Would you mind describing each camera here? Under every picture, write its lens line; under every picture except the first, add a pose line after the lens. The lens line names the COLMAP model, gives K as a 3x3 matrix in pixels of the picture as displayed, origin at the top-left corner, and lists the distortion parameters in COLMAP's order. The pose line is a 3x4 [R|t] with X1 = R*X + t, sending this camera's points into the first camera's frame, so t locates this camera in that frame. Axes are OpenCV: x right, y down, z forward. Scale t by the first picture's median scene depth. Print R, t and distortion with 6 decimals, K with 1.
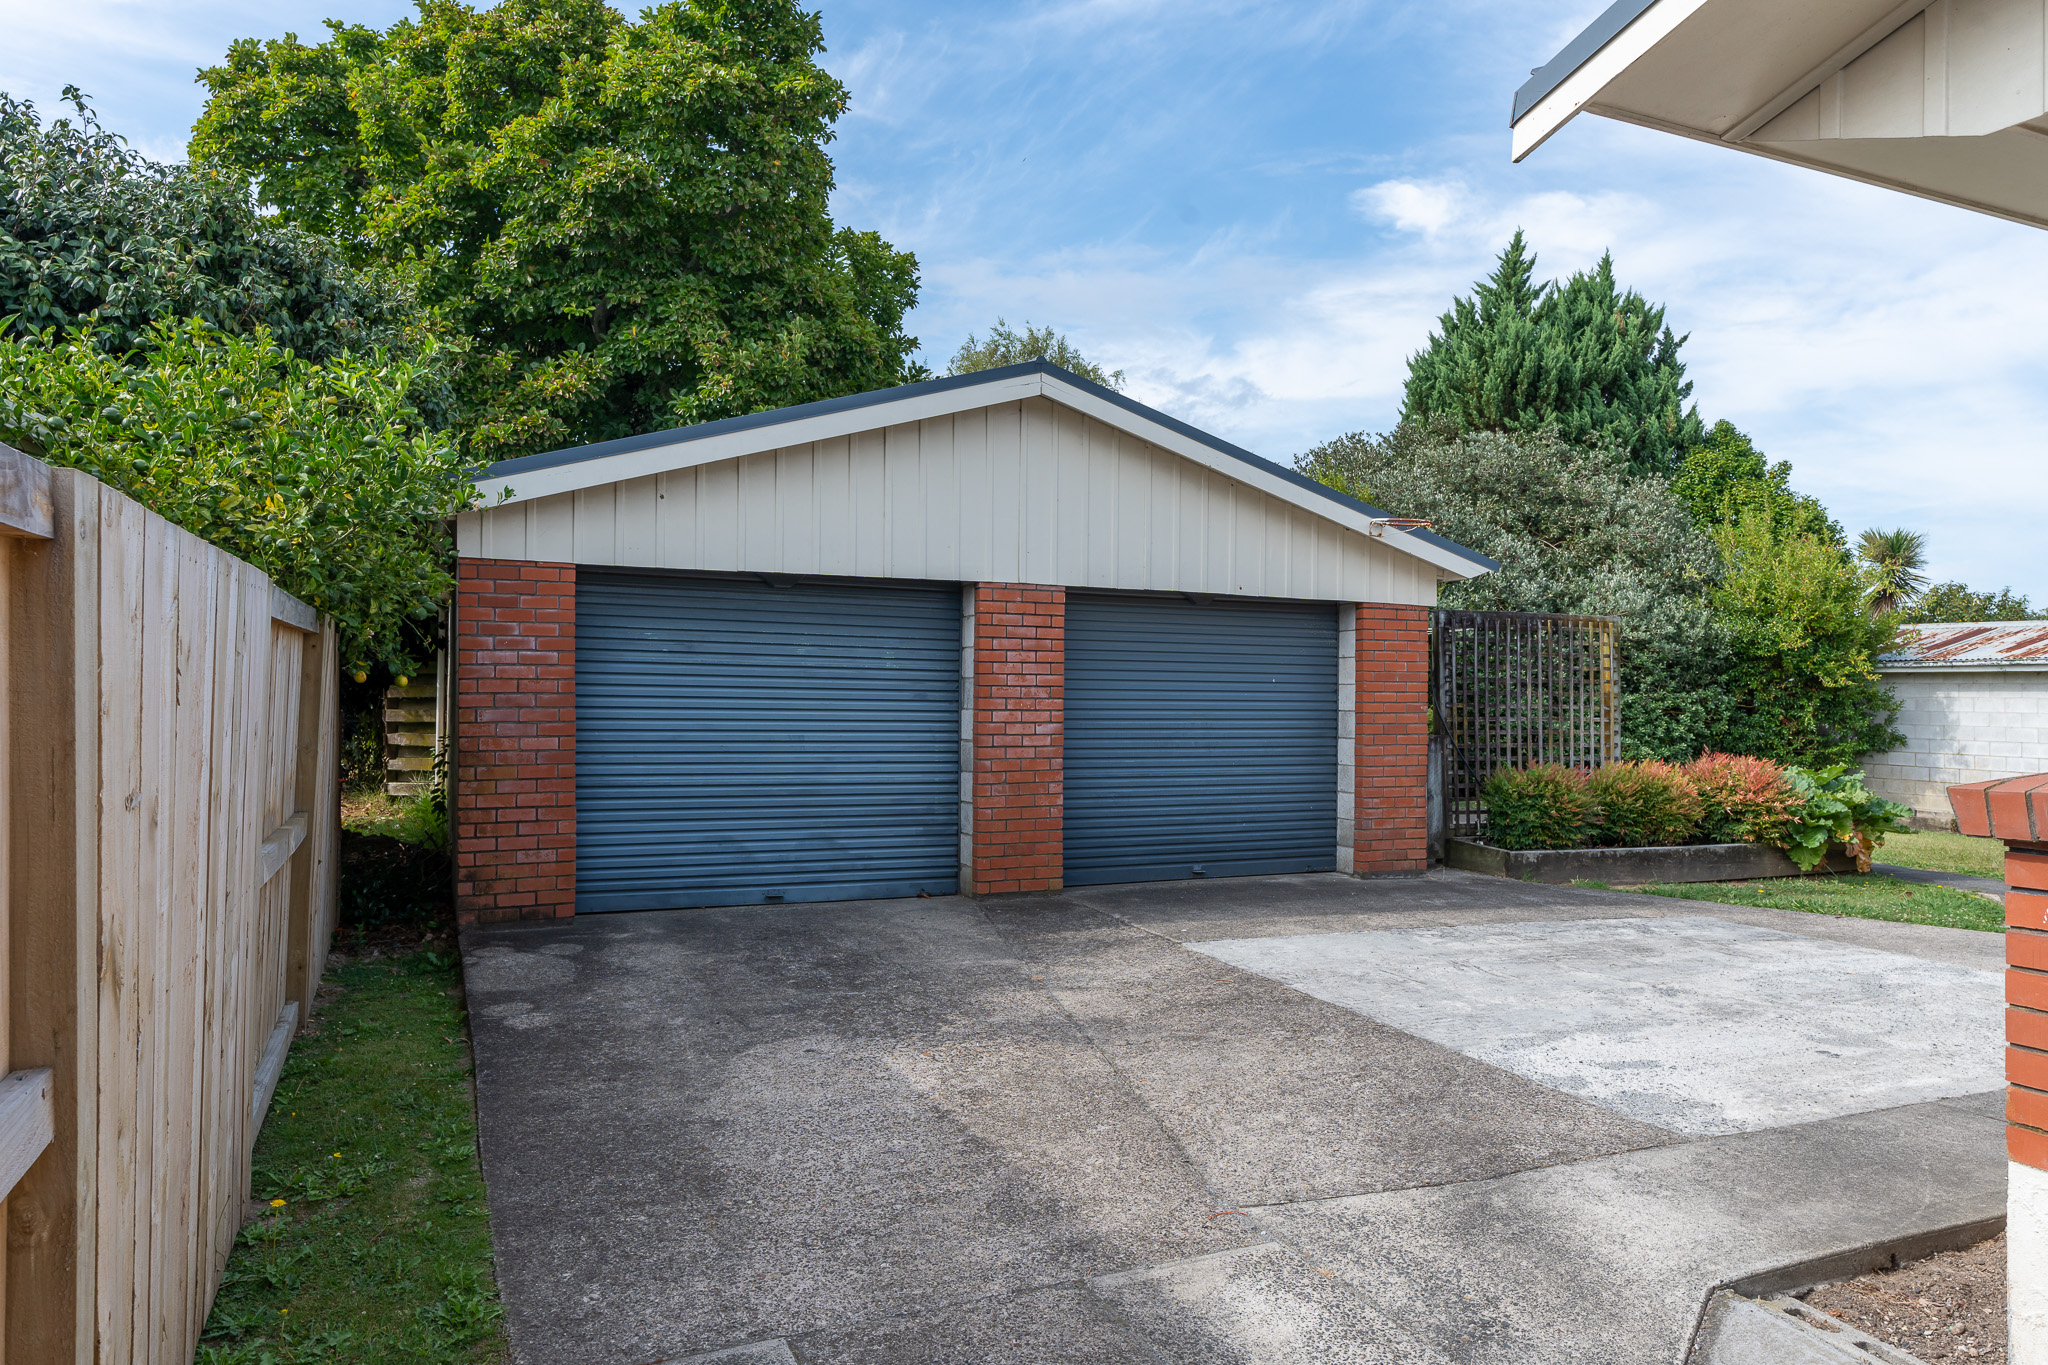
lens RADIAL K [[1315.1, 0, 1024.0], [0, 1315.1, 682.5], [0, 0, 1]] dist [0.004401, 0.004167]
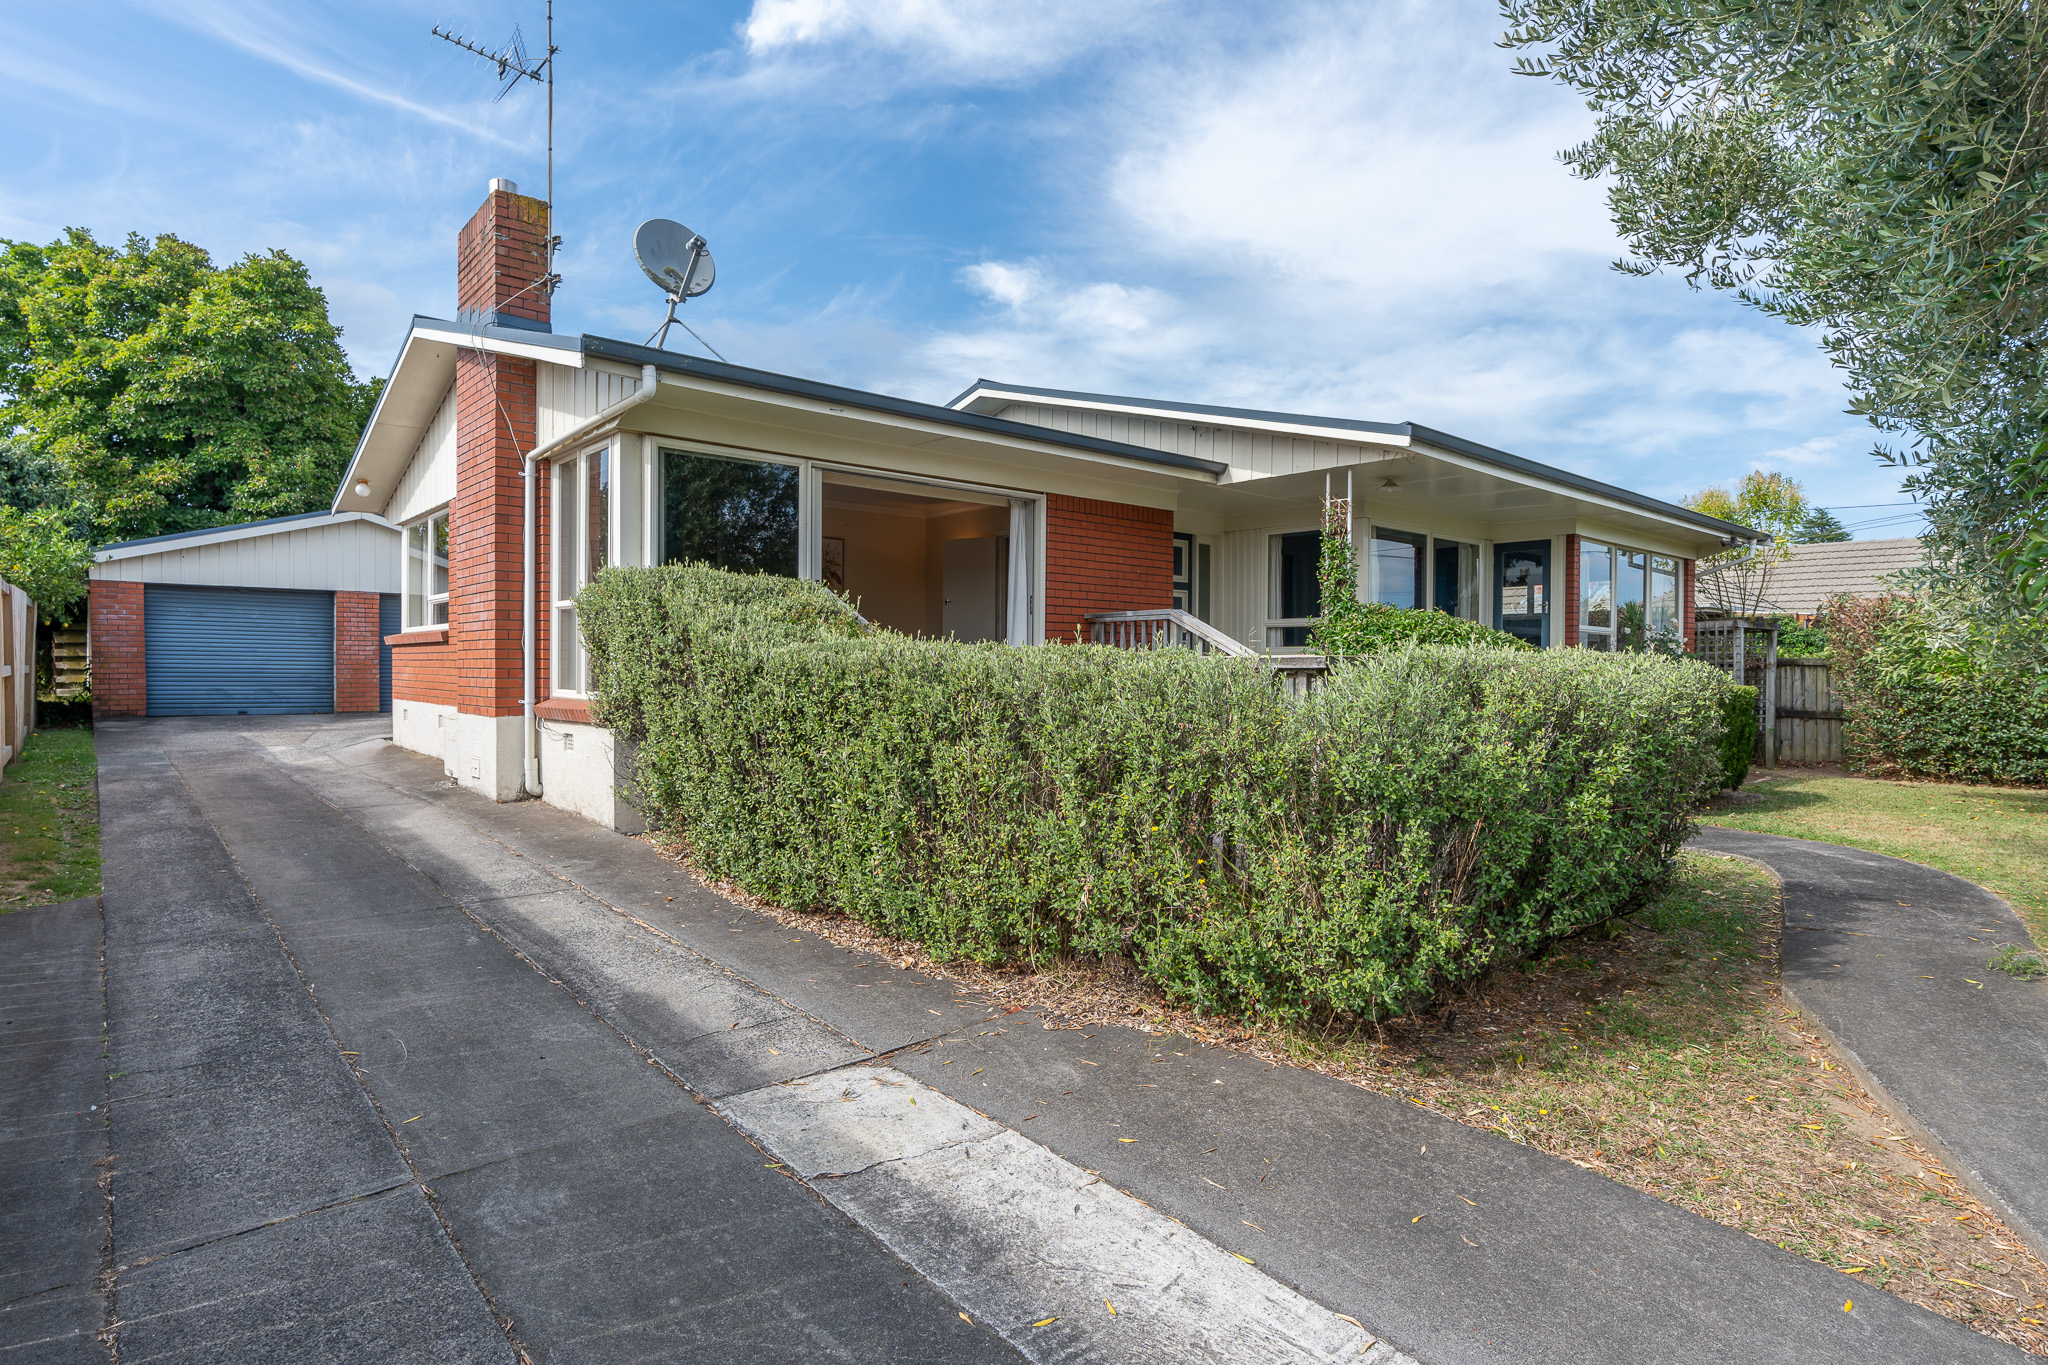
lens RADIAL K [[1083.5, 0, 1024.0], [0, 1083.5, 682.5], [0, 0, 1]] dist [-0.001210, -0.000562]
pose [[0.957443, -0.005325, 0.288573, 0.374153], [-0.001786, 0.999701, 0.024372, 0.027479], [-0.288616, -0.023850, 0.957148, -0.834143]]
